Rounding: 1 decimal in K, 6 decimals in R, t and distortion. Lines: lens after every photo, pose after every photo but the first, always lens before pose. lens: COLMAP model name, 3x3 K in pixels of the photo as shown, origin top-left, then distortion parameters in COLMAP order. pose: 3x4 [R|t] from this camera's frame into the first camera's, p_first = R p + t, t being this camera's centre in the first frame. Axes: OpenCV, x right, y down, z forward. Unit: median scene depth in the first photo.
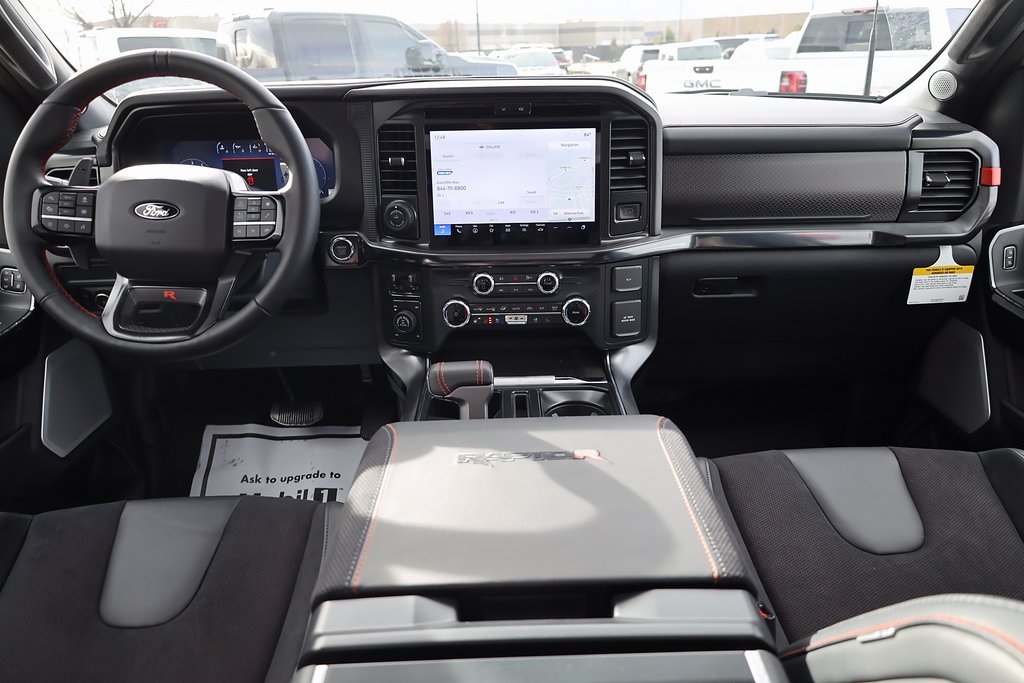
lens RADIAL K [[706.9, 0, 516.5], [0, 706.9, 338.9], [0, 0, 1]] dist [-0.026353, 0.019062]
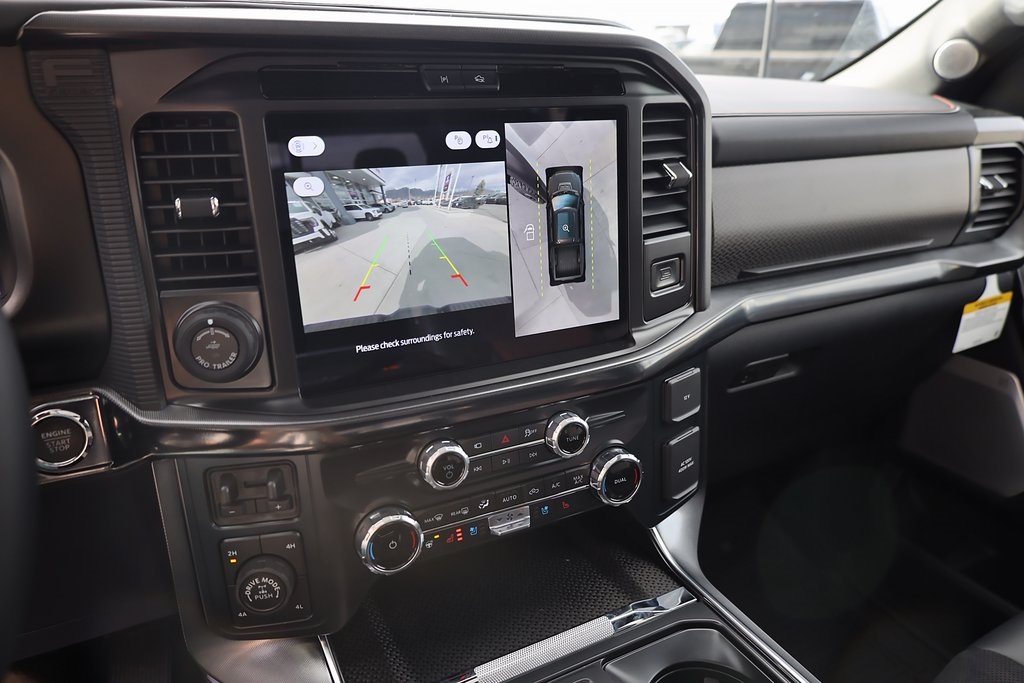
lens RADIAL K [[706.9, 0, 514.7], [0, 706.9, 340.3], [0, 0, 1]] dist [-0.026353, 0.019062]
pose [[0.896388, -0.140428, 0.420438, -0.182396], [0.143283, 0.989367, 0.024968, -0.159588], [-0.419474, 0.037861, 0.906978, 0.560696]]
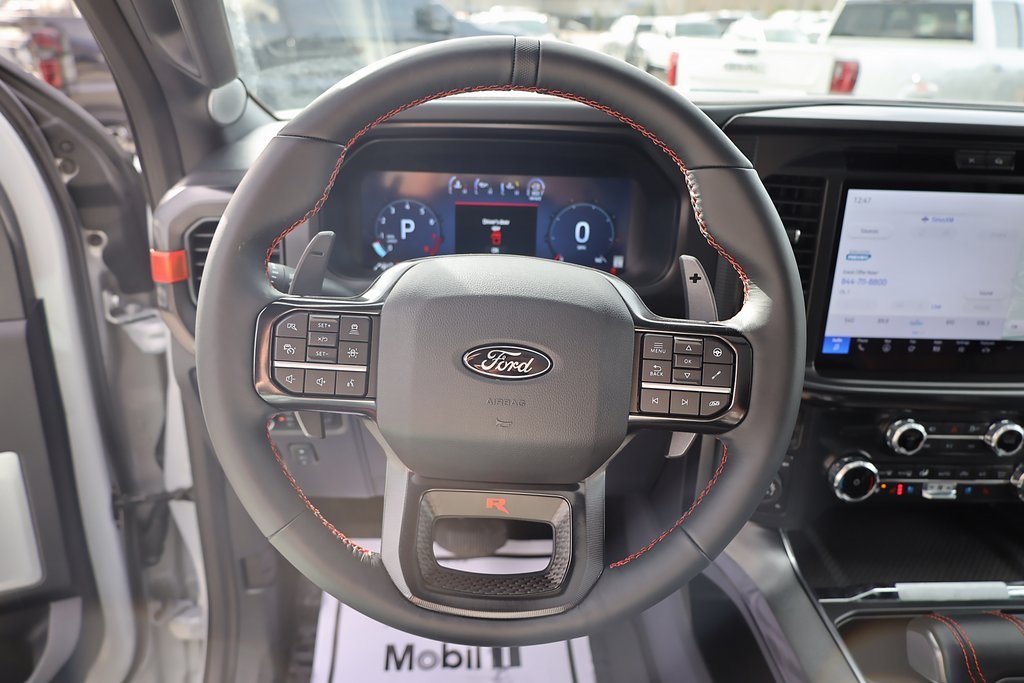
lens RADIAL K [[706.9, 0, 510.9], [0, 706.9, 345.3], [0, 0, 1]] dist [-0.026353, 0.019062]
pose [[0.998269, 0.036441, 0.046172, -0.423118], [-0.038703, 0.998045, 0.049074, -0.173964], [-0.044293, -0.050776, 0.997727, 0.390864]]
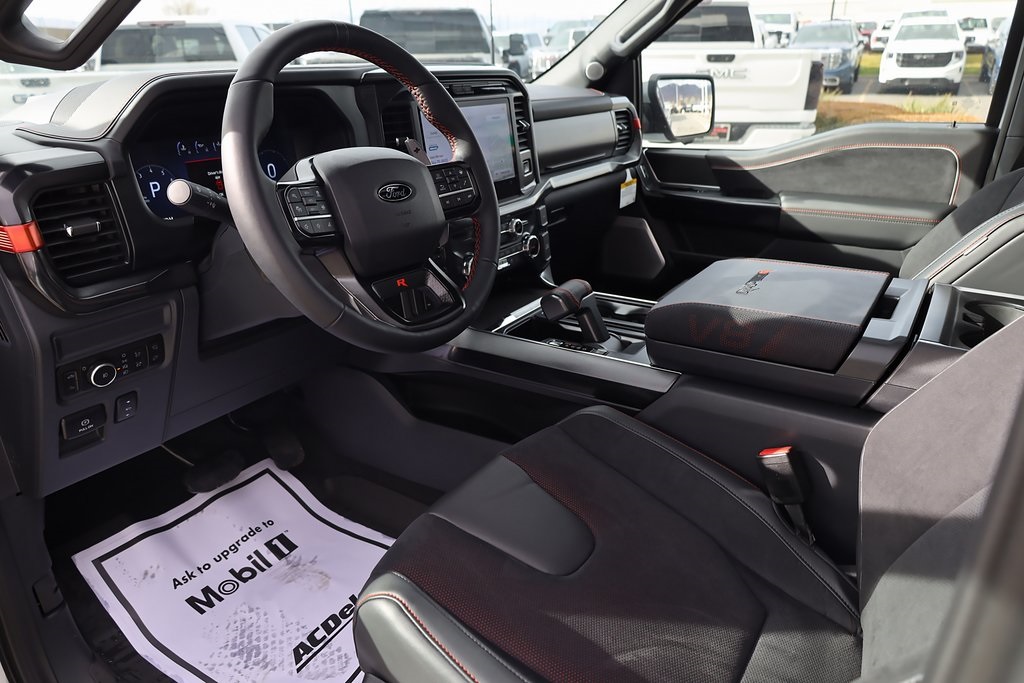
lens RADIAL K [[706.9, 0, 520.4], [0, 706.9, 342.4], [0, 0, 1]] dist [-0.026353, 0.019062]
pose [[0.561171, -0.296195, 0.772888, -0.955329], [0.307169, 0.941621, 0.137833, -0.057540], [-0.768593, 0.160060, 0.619392, 0.254162]]
